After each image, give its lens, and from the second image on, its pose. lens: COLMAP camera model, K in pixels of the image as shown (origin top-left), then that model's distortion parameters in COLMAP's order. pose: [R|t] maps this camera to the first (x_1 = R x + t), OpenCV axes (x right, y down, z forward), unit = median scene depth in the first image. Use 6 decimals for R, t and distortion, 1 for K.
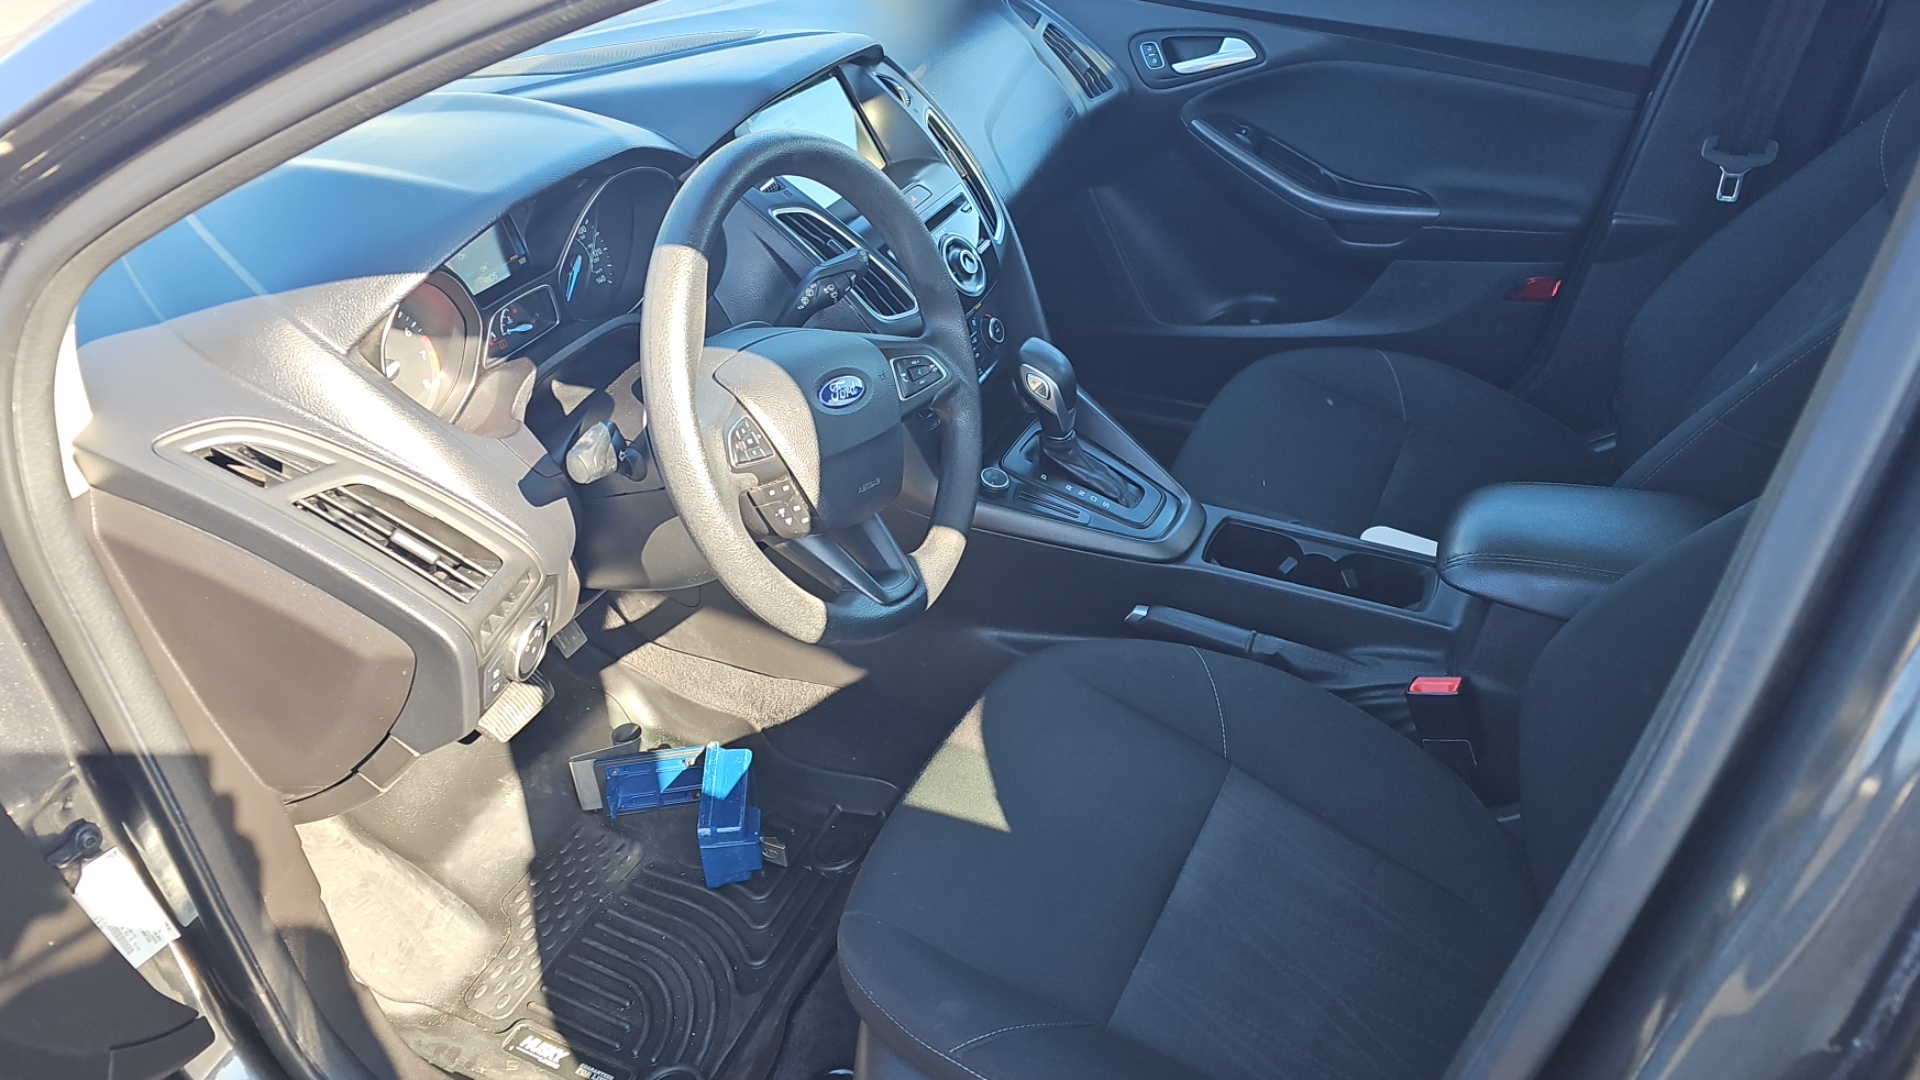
lens RADIAL K [[1470.4, 0, 952.7], [0, 1470.4, 546.1], [0, 0, 1]] dist [0.087234, -0.182343]
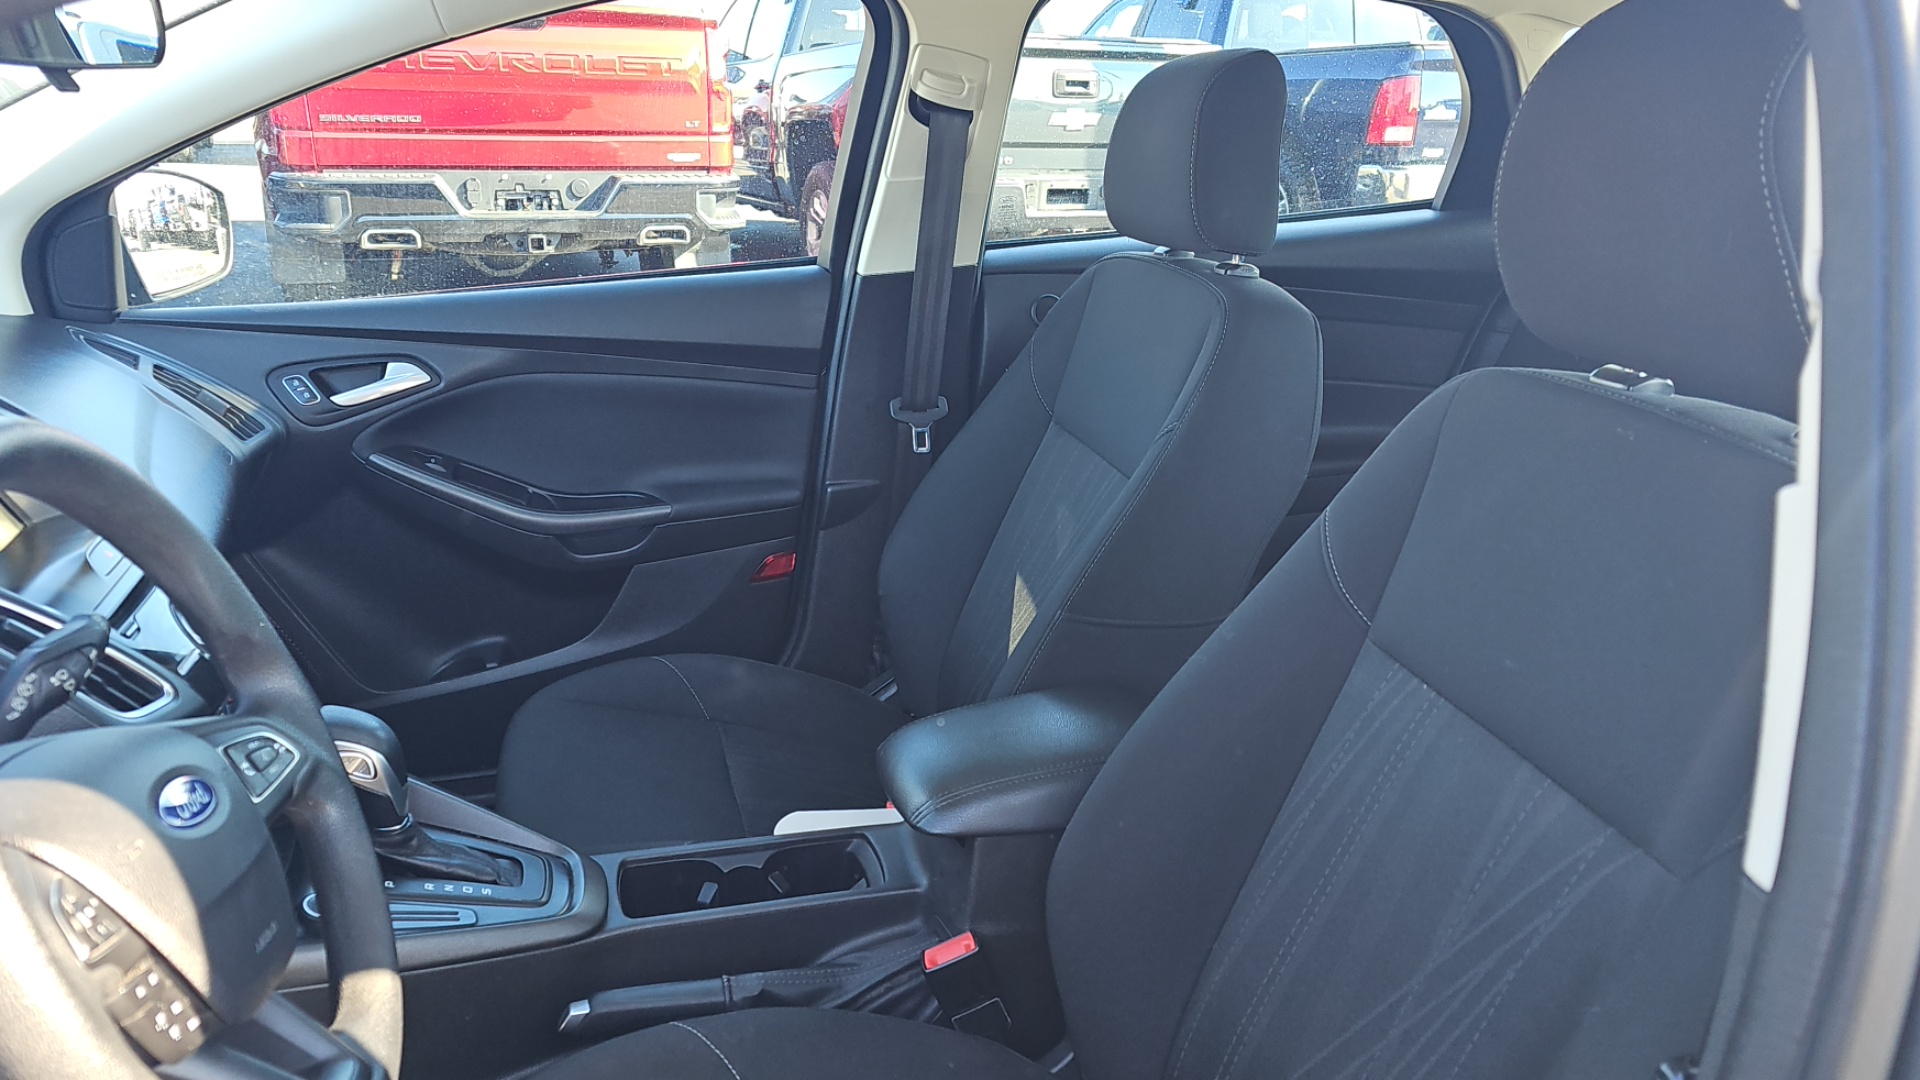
lens RADIAL K [[1395.7, 0, 1012.7], [0, 1395.7, 533.6], [0, 0, 1]] dist [0.063752, -0.072622]
pose [[0.733344, -0.160806, 0.660566, -0.128401], [0.329203, 0.934109, -0.138078, -0.009517], [-0.594837, 0.318719, 0.737961, 0.210582]]
